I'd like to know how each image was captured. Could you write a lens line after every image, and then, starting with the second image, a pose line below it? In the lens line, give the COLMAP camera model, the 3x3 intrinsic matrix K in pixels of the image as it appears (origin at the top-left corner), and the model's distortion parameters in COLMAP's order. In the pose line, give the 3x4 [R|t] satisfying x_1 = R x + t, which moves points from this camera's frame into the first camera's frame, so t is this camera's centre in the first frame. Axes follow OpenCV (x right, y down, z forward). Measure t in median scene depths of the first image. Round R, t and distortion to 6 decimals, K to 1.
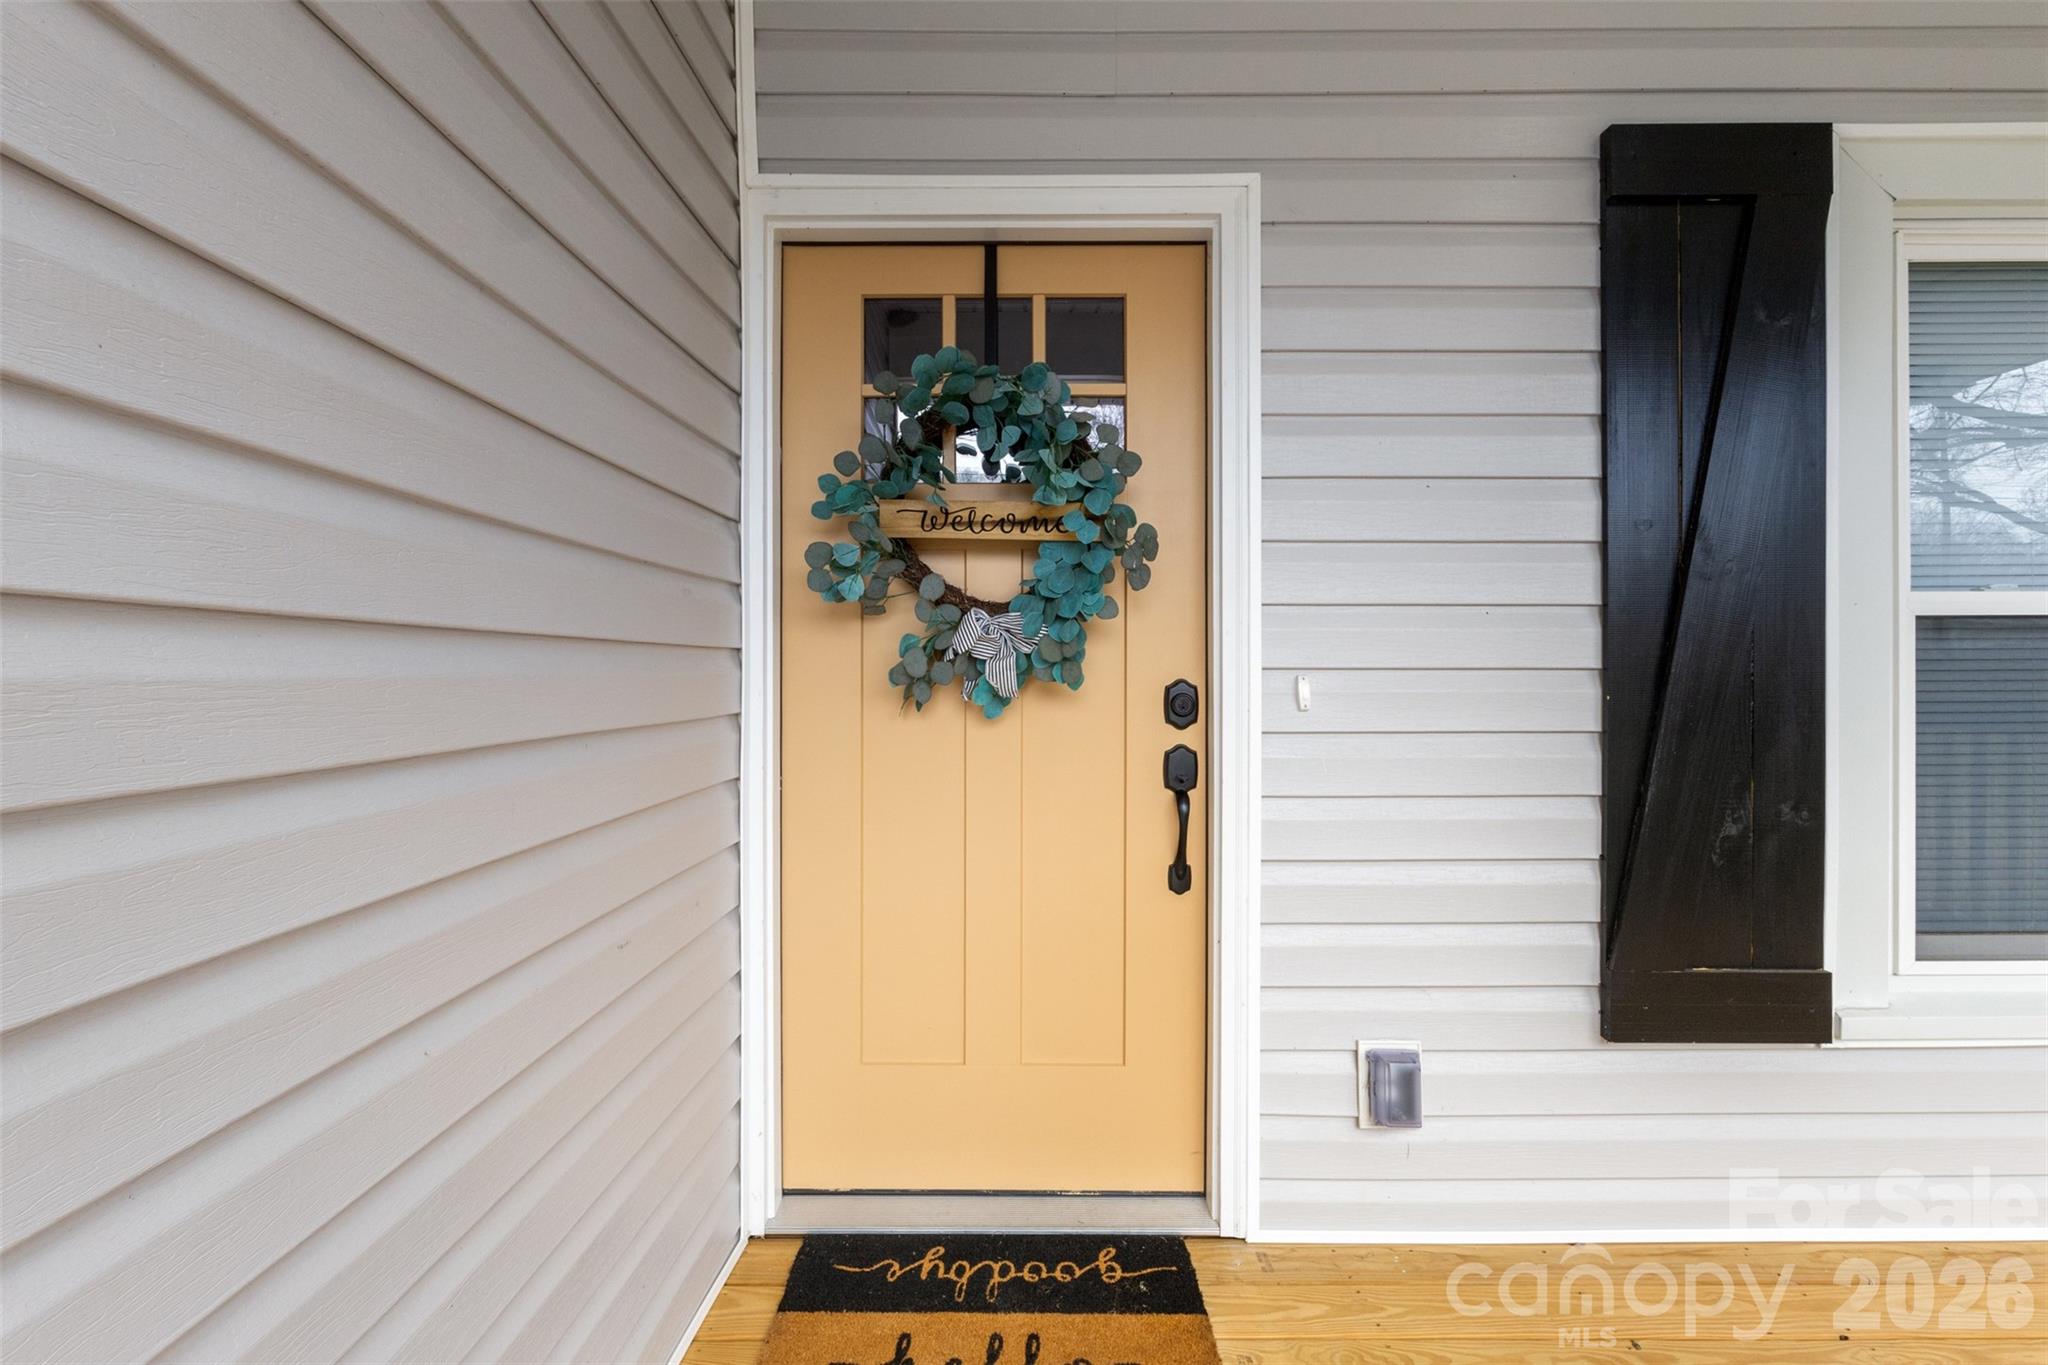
lens RADIAL K [[933.4, 0, 1032.1], [0, 933.4, 691.5], [0, 0, 1]] dist [0.000155, 0.000018]
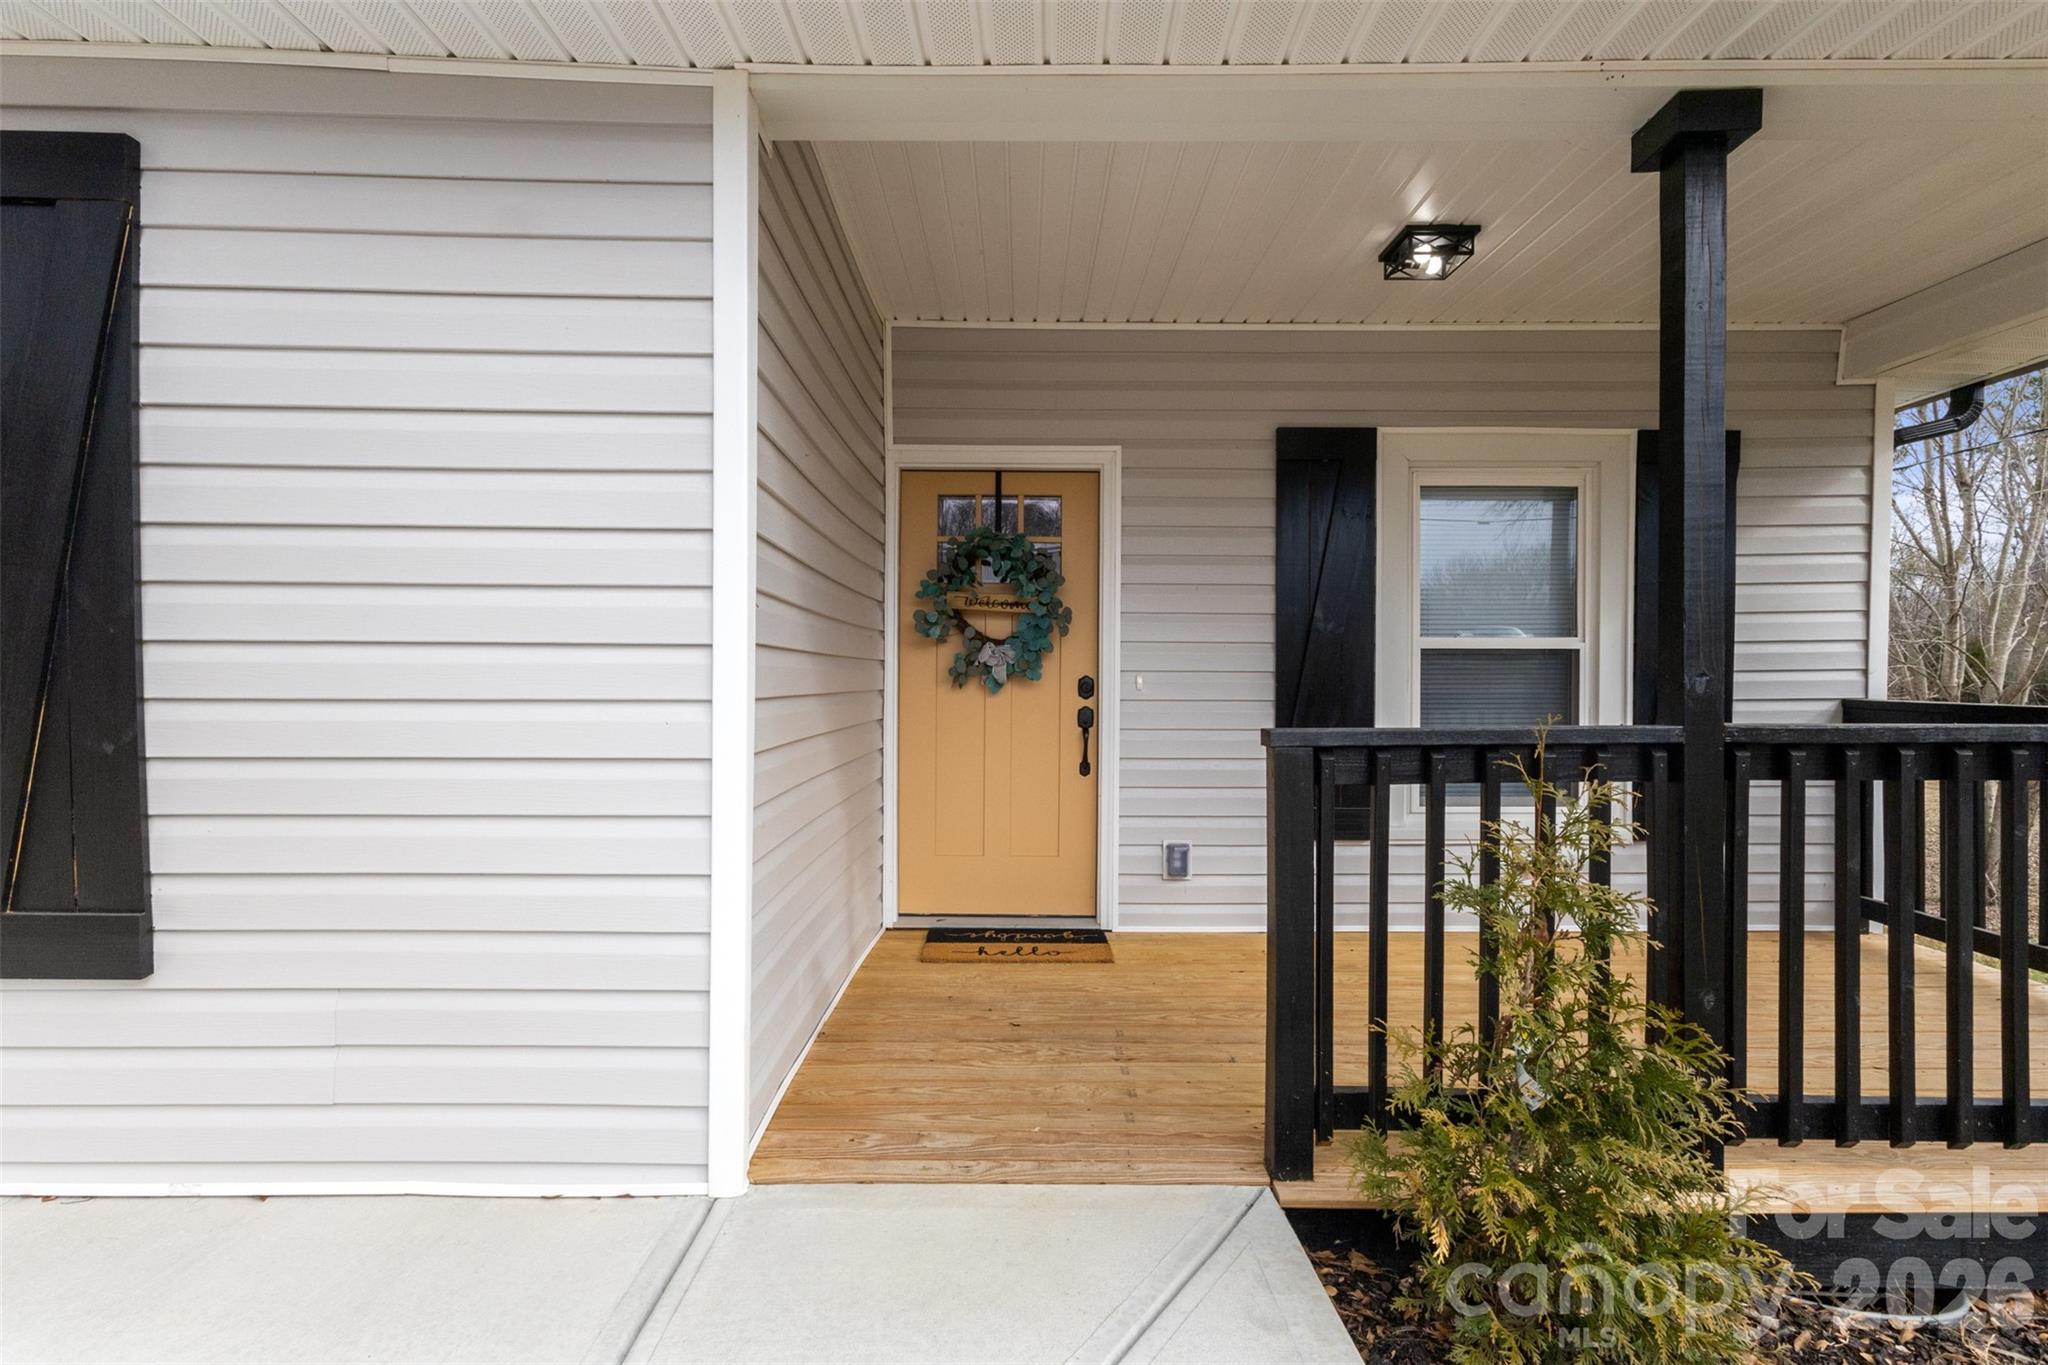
lens RADIAL K [[933.4, 0, 1021.3], [0, 933.4, 679.6], [0, 0, 1]] dist [0.000155, 0.000018]
pose [[0.999696, 0.007283, 0.023561, -0.039079], [-0.007292, 0.999973, 0.000331, -0.003270], [-0.023558, -0.000502, 0.999722, -1.186148]]
